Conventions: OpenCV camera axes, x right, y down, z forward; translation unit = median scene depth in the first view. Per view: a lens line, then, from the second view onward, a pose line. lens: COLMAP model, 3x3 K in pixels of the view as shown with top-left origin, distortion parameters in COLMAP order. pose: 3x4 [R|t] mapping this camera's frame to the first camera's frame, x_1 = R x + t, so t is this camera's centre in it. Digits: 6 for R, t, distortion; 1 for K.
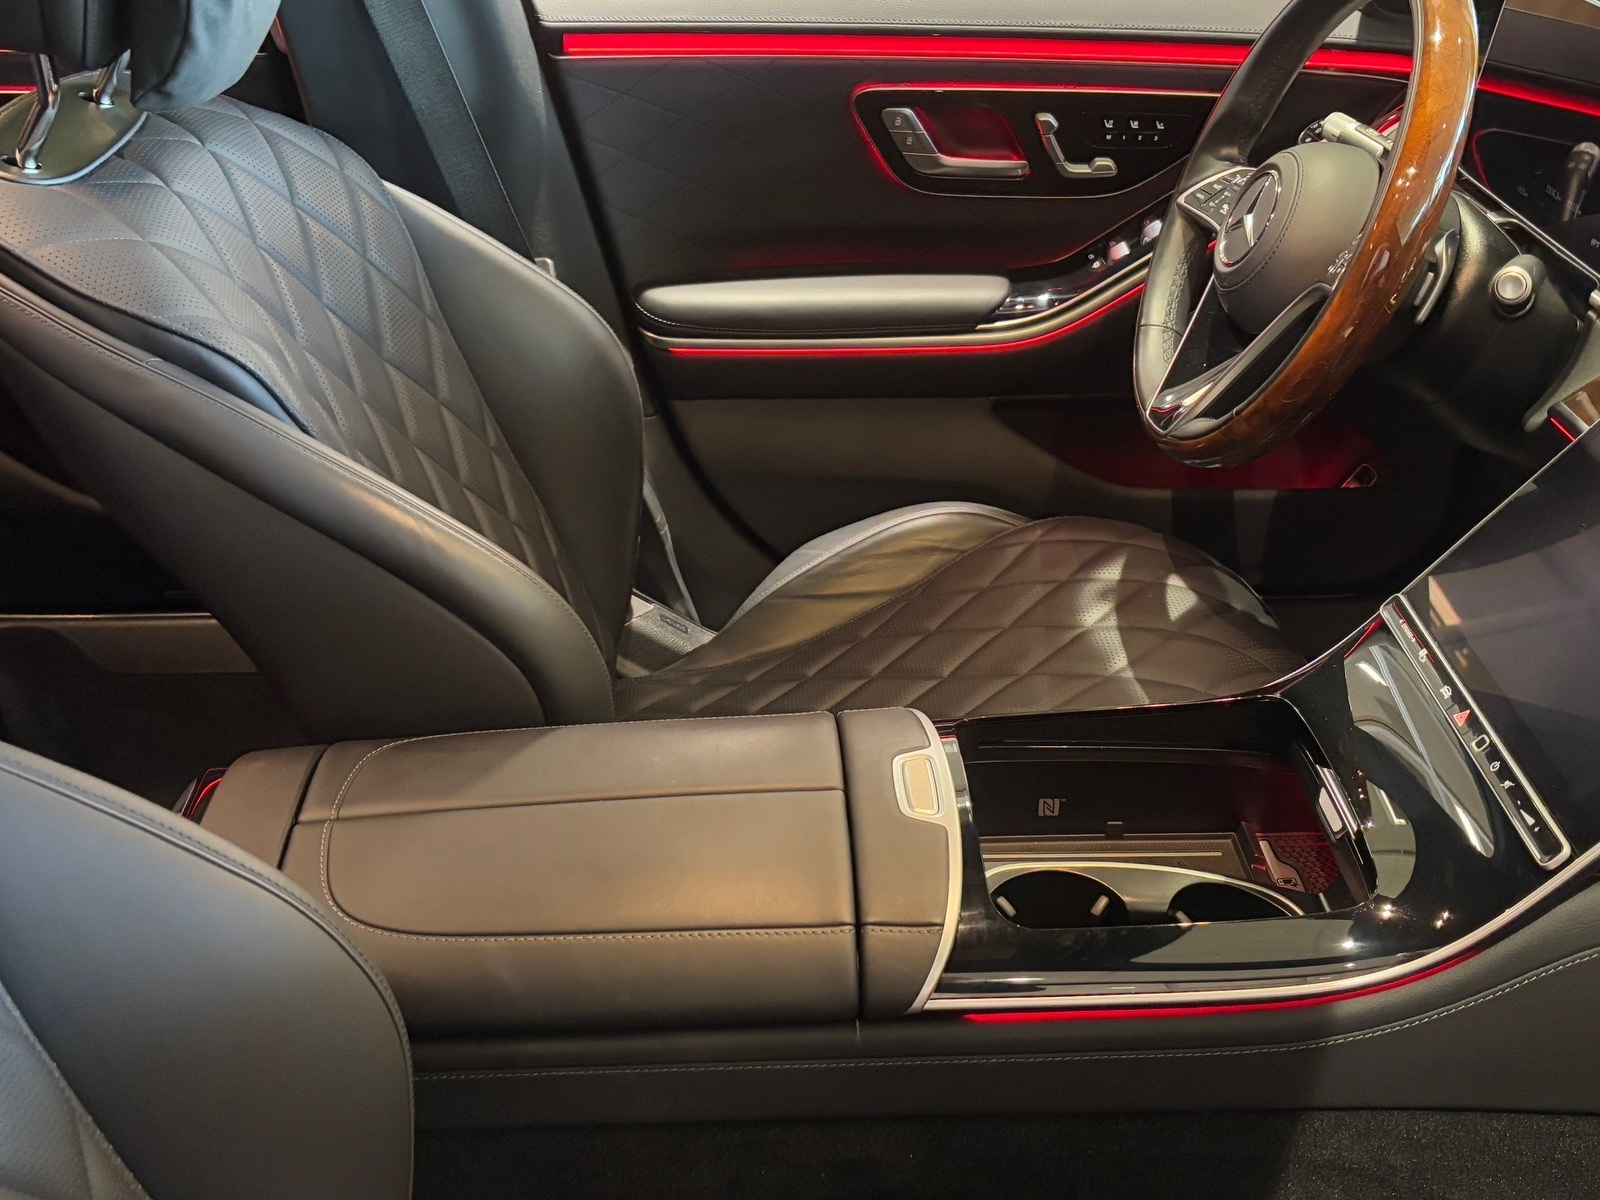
lens RADIAL K [[1756.2, 0, 796.6], [0, 1756.2, 597.3], [0, 0, 1]] dist [0.046914, 0.000000]
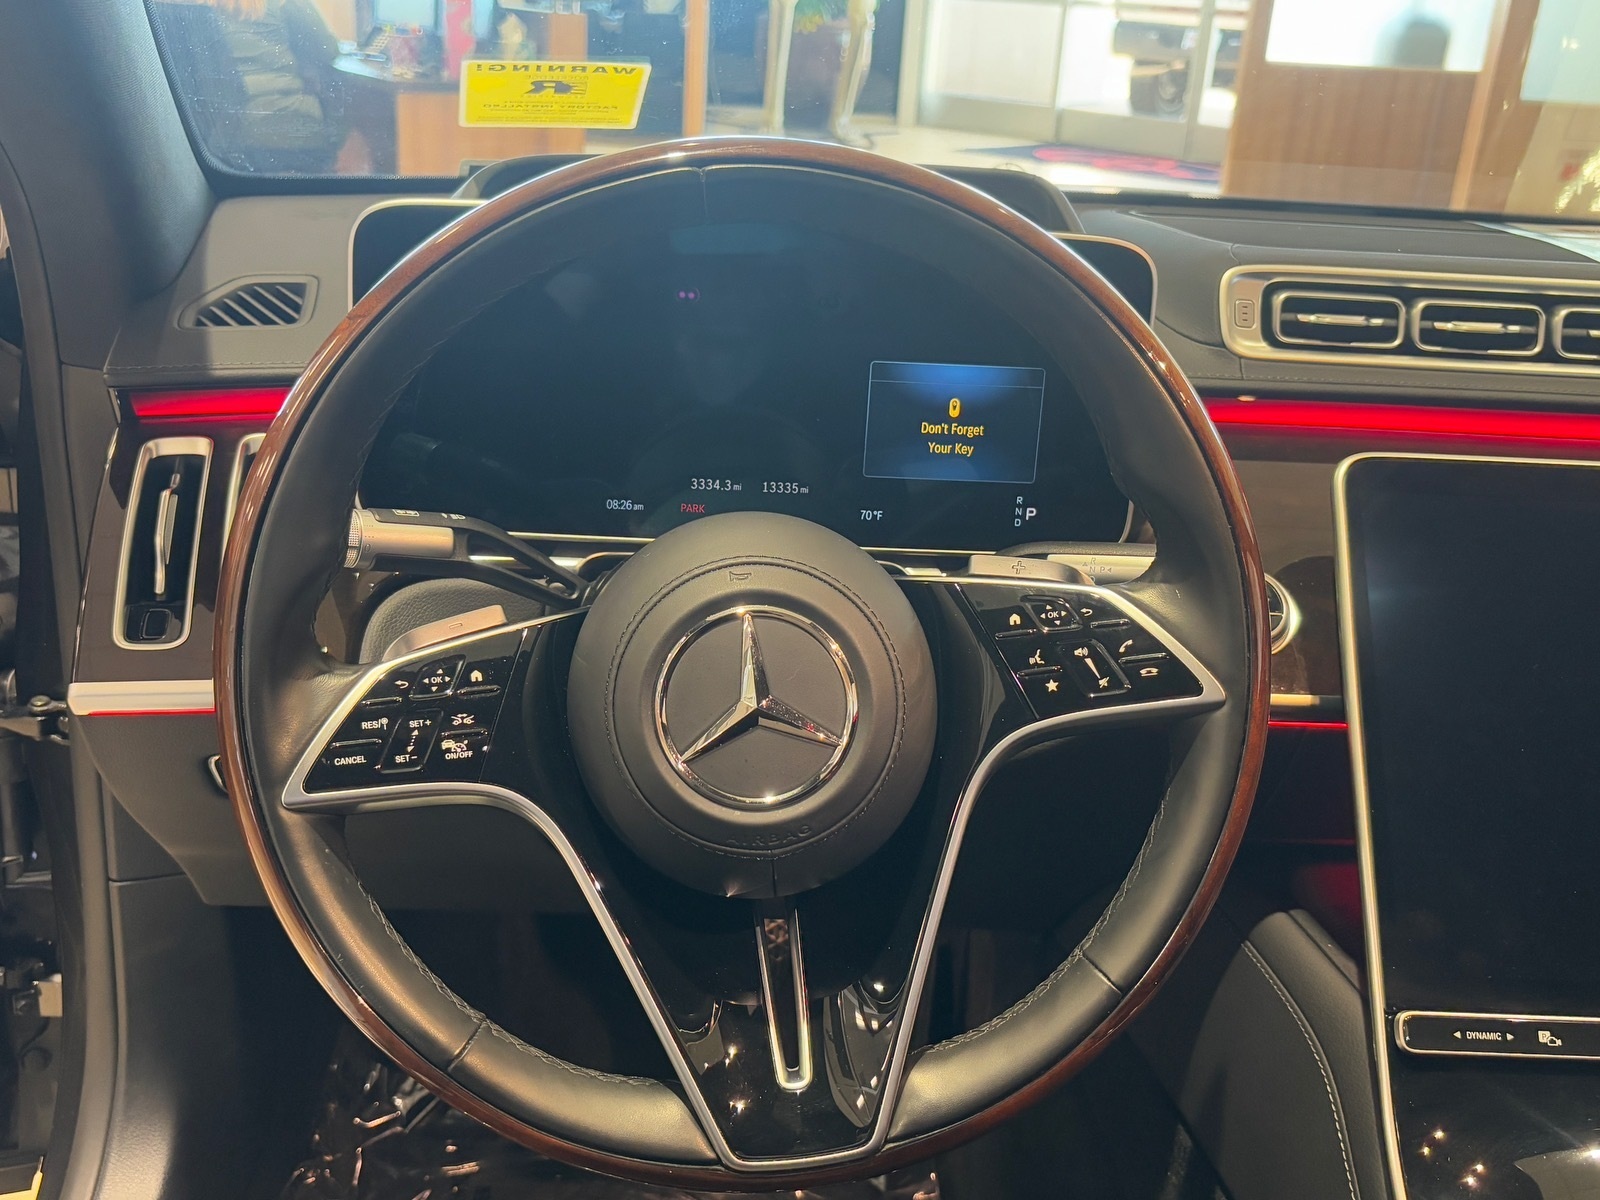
lens RADIAL K [[1558.3, 0, 794.1], [0, 1558.3, 625.2], [0, 0, 1]] dist [0.035528, 0.000000]
pose [[0.007594, -0.388755, 0.921310, -0.122874], [0.451366, 0.823471, 0.343751, -0.341040], [-0.892307, 0.413237, 0.181724, 0.812527]]
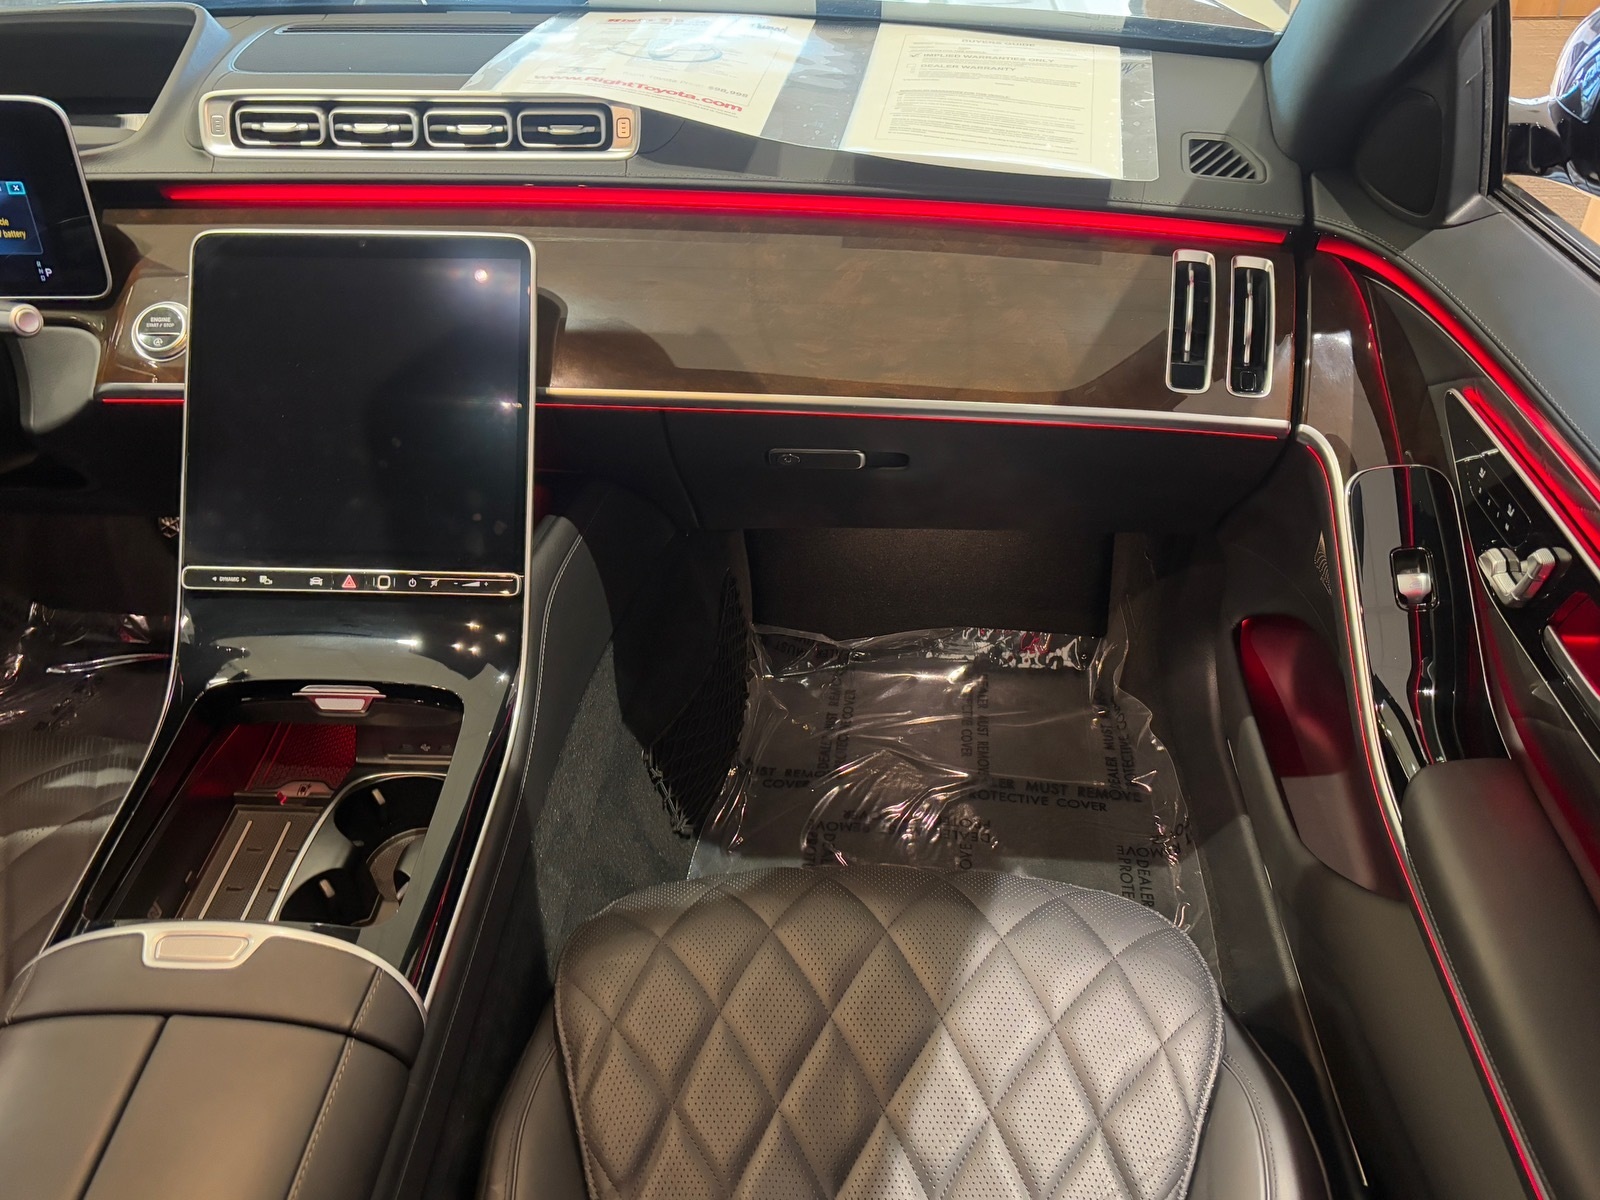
lens RADIAL K [[1310.8, 0, 805.7], [0, 1310.8, 600.7], [0, 0, 1]] dist [0.037709, -0.038939]
pose [[0.088180, -0.617672, 0.781477, -0.268489], [0.514638, 0.699964, 0.495174, -0.168236], [-0.852861, 0.358514, 0.379600, 0.236603]]
